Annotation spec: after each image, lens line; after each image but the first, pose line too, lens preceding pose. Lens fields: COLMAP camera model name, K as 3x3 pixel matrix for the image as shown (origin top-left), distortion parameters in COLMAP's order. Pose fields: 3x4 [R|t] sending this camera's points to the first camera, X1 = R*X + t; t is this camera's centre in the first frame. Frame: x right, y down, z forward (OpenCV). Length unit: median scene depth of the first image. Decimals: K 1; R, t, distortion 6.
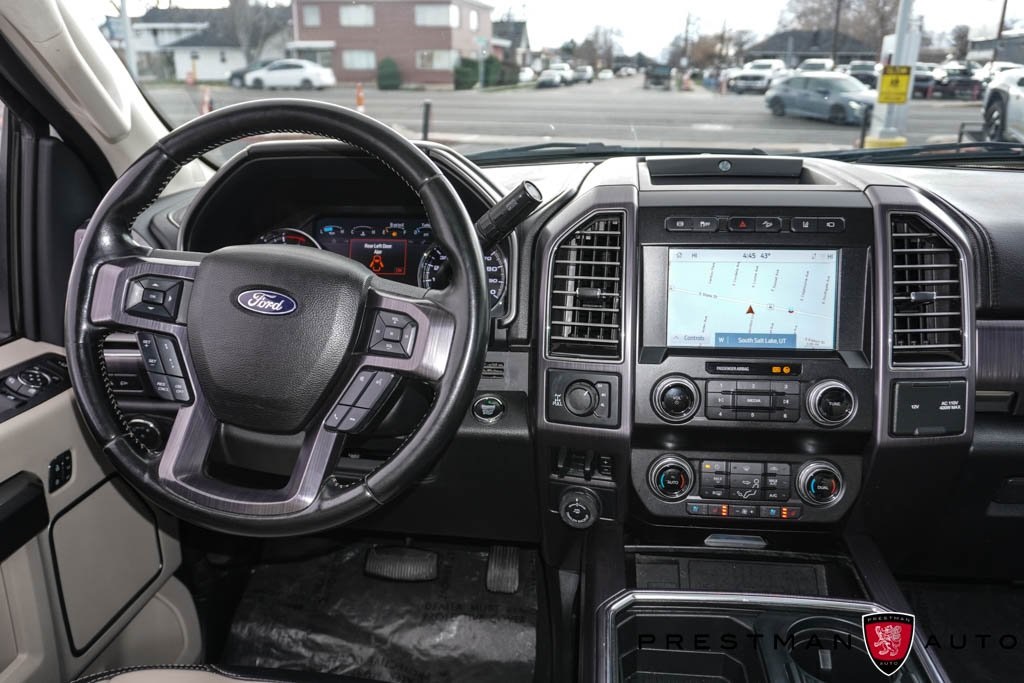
lens RADIAL K [[881.0, 0, 513.1], [0, 881.0, 340.8], [0, 0, 1]] dist [-0.018796, -0.020390]
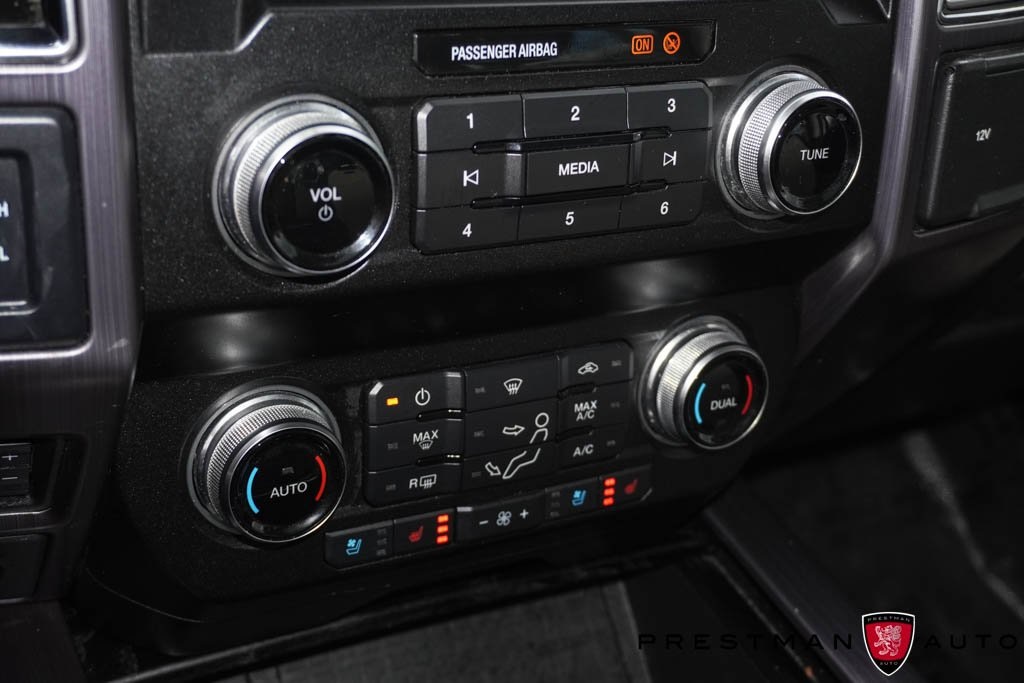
lens RADIAL K [[1452.3, 0, 512.4], [0, 1452.3, 340.6], [0, 0, 1]] dist [0.012937, 0.000000]
pose [[0.821878, -0.177004, 0.541466, 0.006635], [-0.009847, 0.945946, 0.324174, -0.025181], [-0.569578, -0.271764, 0.775710, 0.630414]]
